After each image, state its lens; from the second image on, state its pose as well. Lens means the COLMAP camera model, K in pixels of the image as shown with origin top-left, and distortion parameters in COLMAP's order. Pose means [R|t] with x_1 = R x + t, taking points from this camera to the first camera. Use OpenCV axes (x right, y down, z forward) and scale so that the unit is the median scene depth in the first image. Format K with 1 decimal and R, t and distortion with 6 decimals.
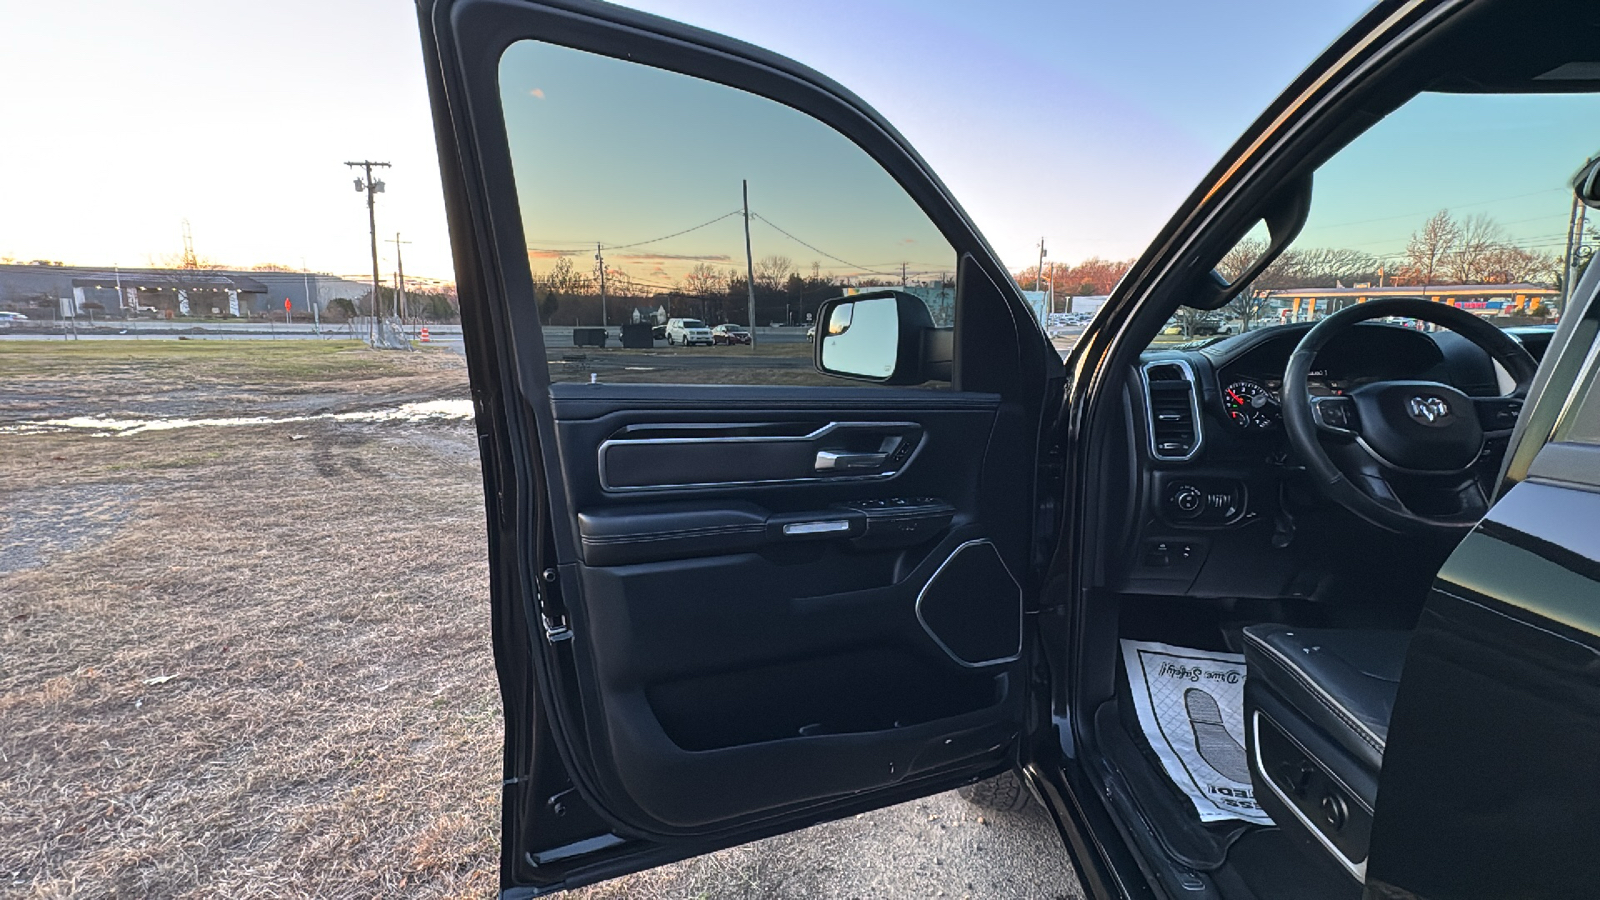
lens RADIAL K [[723.6, 0, 798.1], [0, 723.6, 453.5], [0, 0, 1]] dist [0.002517, -0.000755]
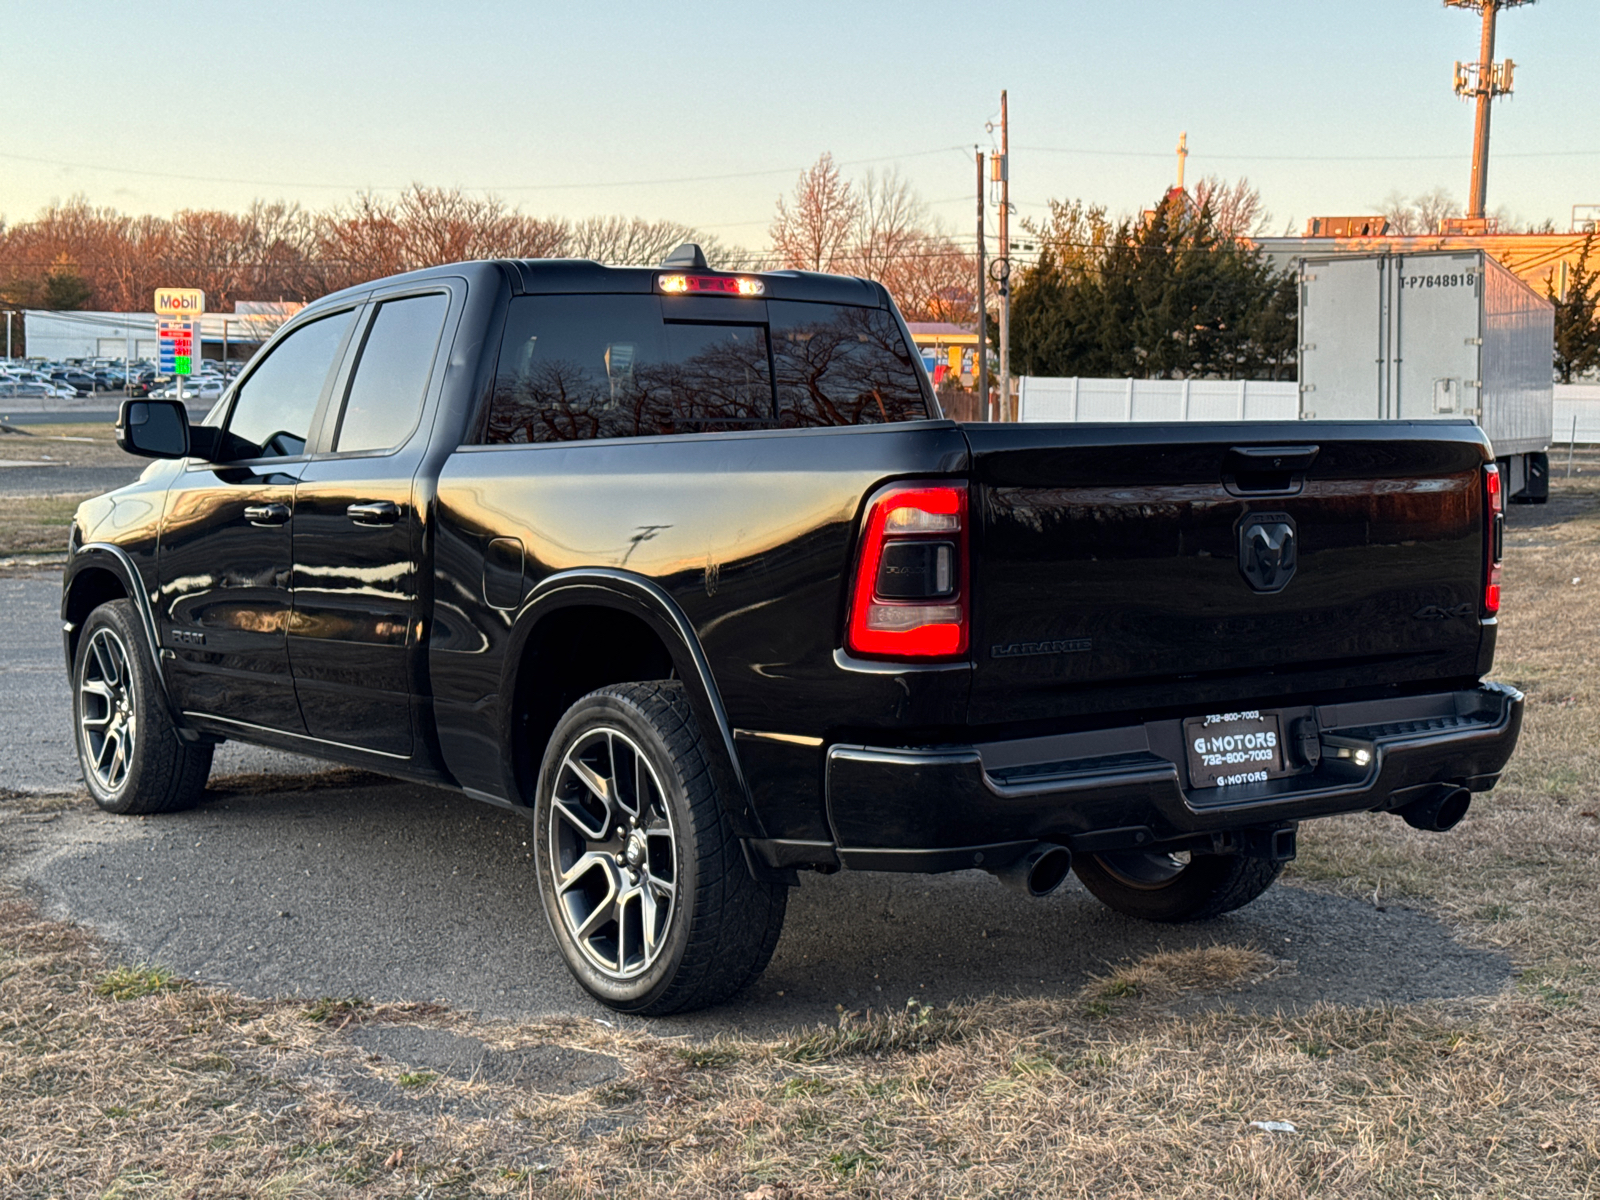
lens RADIAL K [[2233.3, 0, 790.0], [0, 2233.3, 603.3], [0, 0, 1]] dist [0.123521, 0.000000]
pose [[0.776671, -0.047603, 0.628105, -0.031032], [0.099232, 0.993936, -0.047375, 0.010226], [-0.622041, 0.099124, 0.776685, -0.064280]]
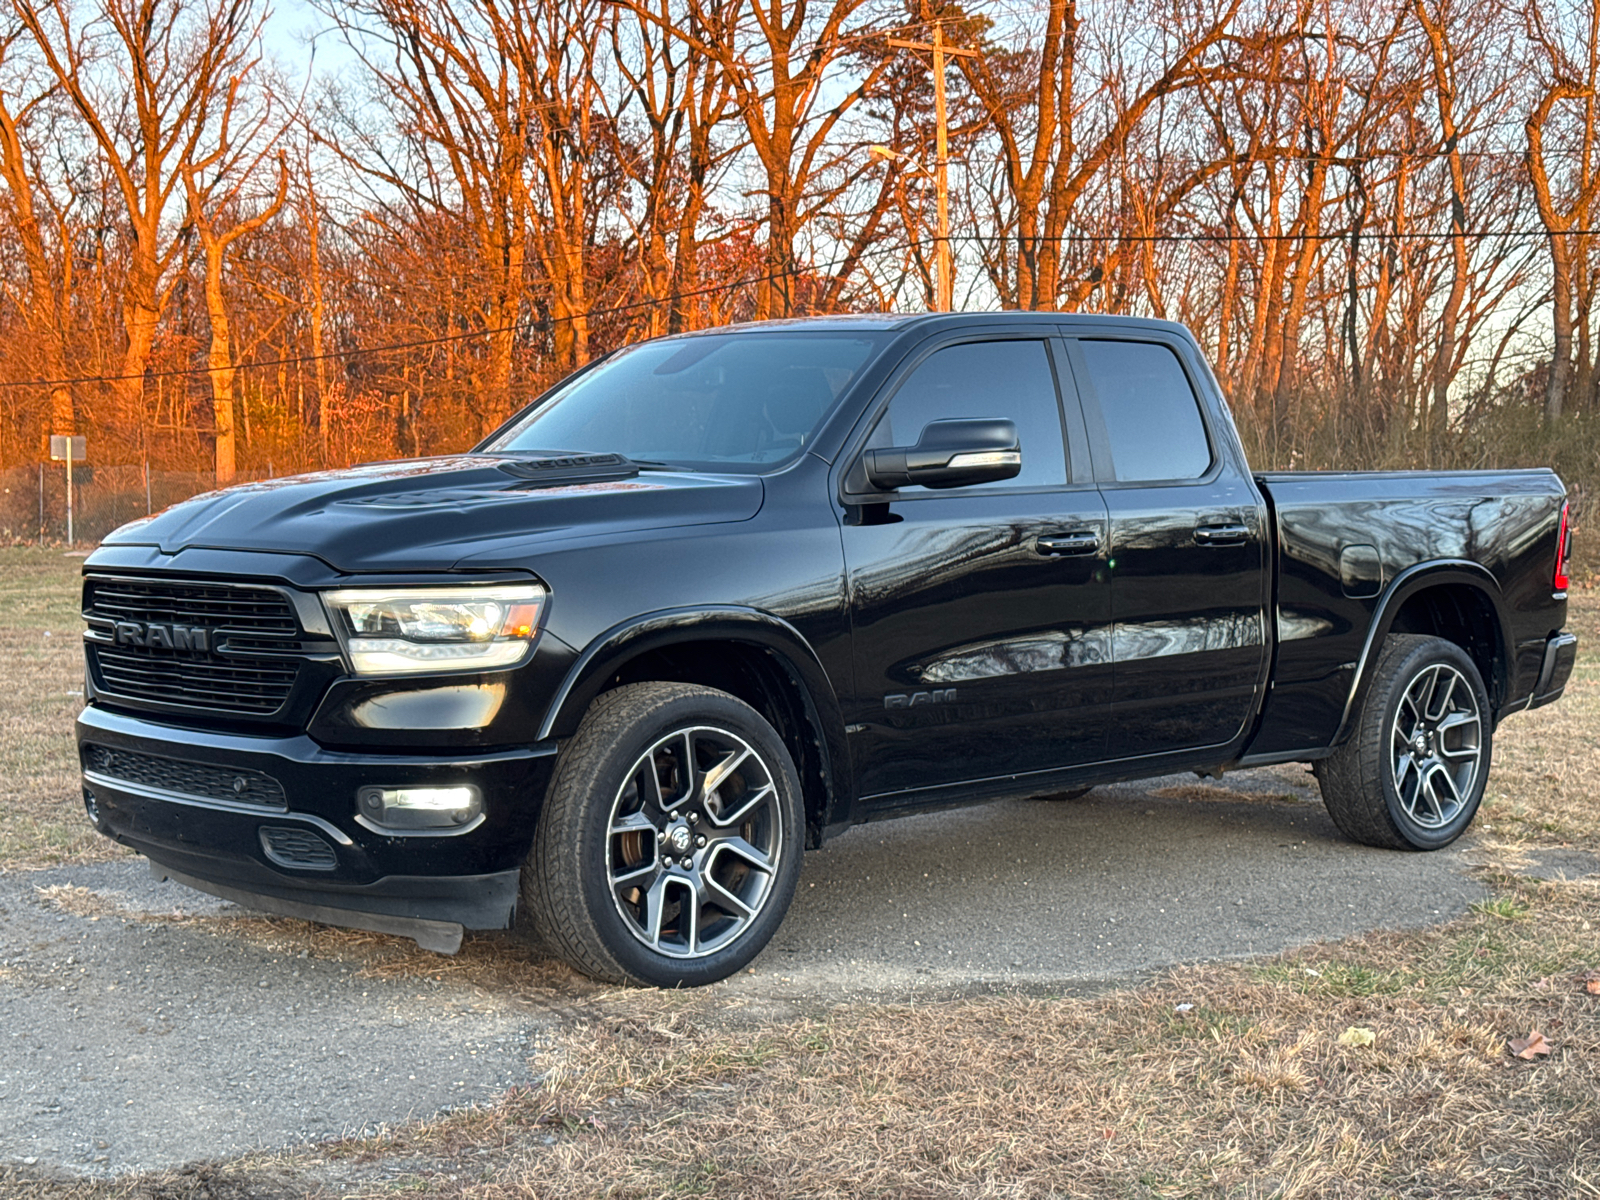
lens RADIAL K [[2234.0, 0, 801.6], [0, 2234.0, 600.5], [0, 0, 1]] dist [0.116640, 0.000000]
pose [[-0.732433, -0.029578, 0.680196, -0.041107], [0.102000, 0.983013, 0.152579, -0.009340], [-0.673155, 0.181134, -0.716975, 0.070549]]
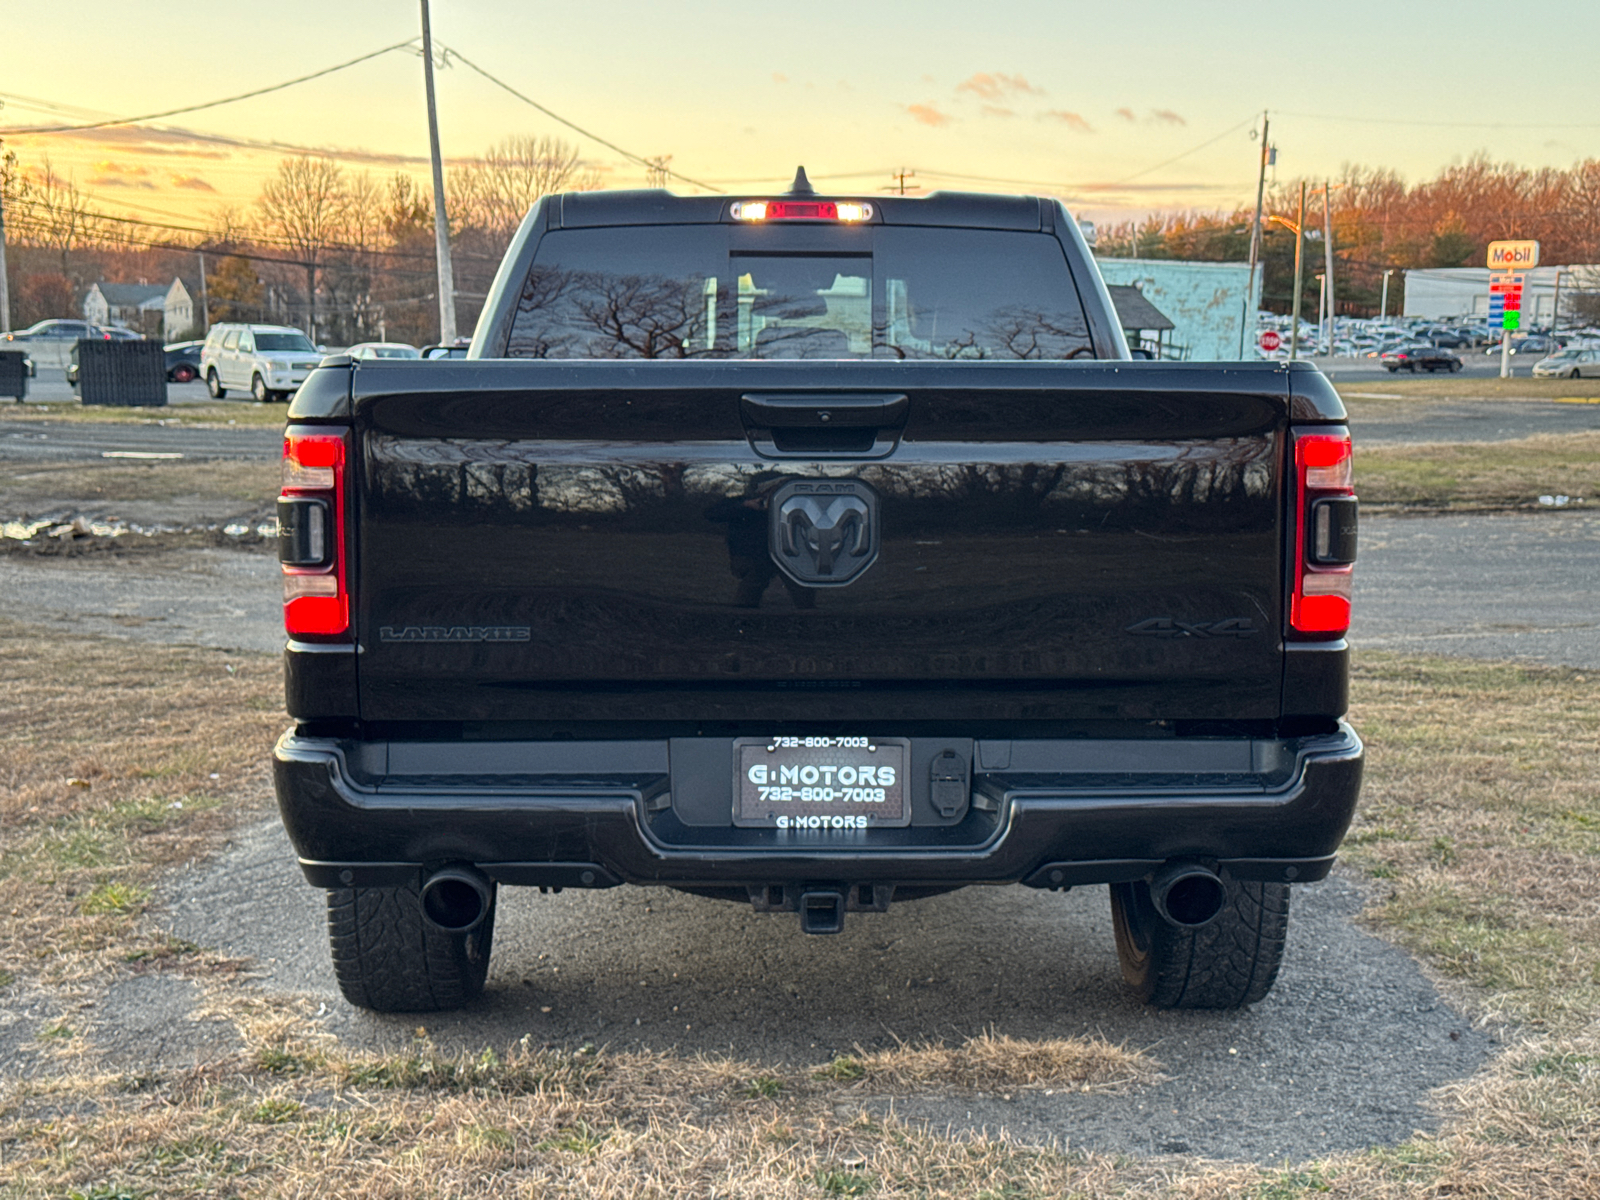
lens RADIAL K [[2233.3, 0, 817.0], [0, 2233.3, 614.2], [0, 0, 1]] dist [0.123521, 0.000000]
pose [[0.995782, -0.001090, 0.091739, 0.009317], [0.006257, 0.998408, -0.056048, 0.011458], [-0.091532, 0.056386, 0.994204, -0.070895]]
